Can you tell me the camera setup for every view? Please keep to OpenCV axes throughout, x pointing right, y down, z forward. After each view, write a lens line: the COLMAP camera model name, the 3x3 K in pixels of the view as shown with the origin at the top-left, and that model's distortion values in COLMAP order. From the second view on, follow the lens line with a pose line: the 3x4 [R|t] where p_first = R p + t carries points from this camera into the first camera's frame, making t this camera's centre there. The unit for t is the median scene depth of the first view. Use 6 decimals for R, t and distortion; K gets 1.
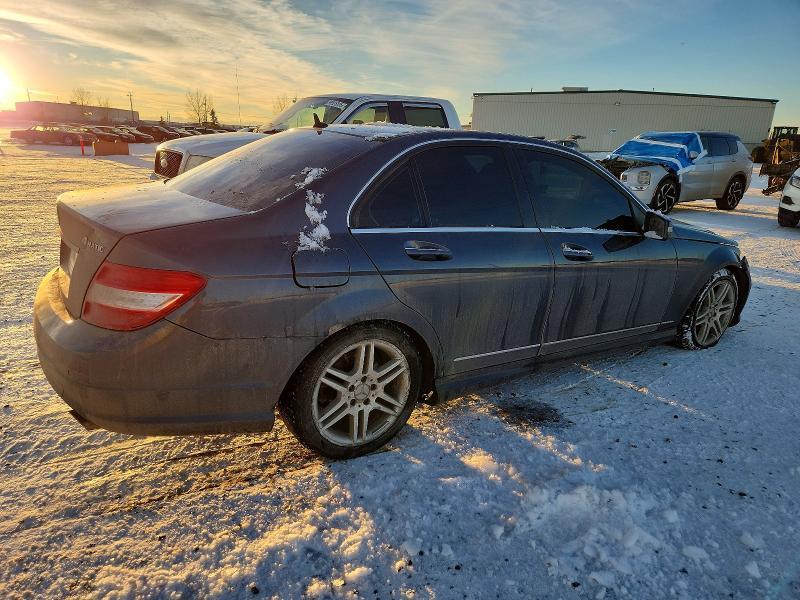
lens RADIAL K [[547.5, 0, 403.6], [0, 547.5, 298.9], [0, 0, 1]] dist [0.008457, -0.004483]
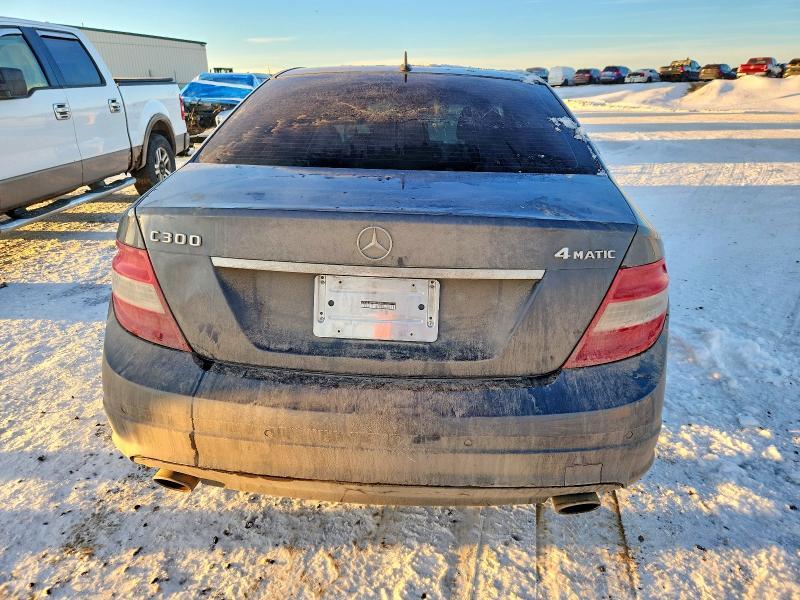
lens RADIAL K [[547.5, 0, 403.8], [0, 547.5, 299.2], [0, 0, 1]] dist [0.008457, -0.004483]
pose [[0.590462, -0.307576, 0.746158, -1.017008], [0.234070, 0.950058, 0.206398, -0.196471], [-0.772377, 0.052783, 0.632968, 0.631794]]
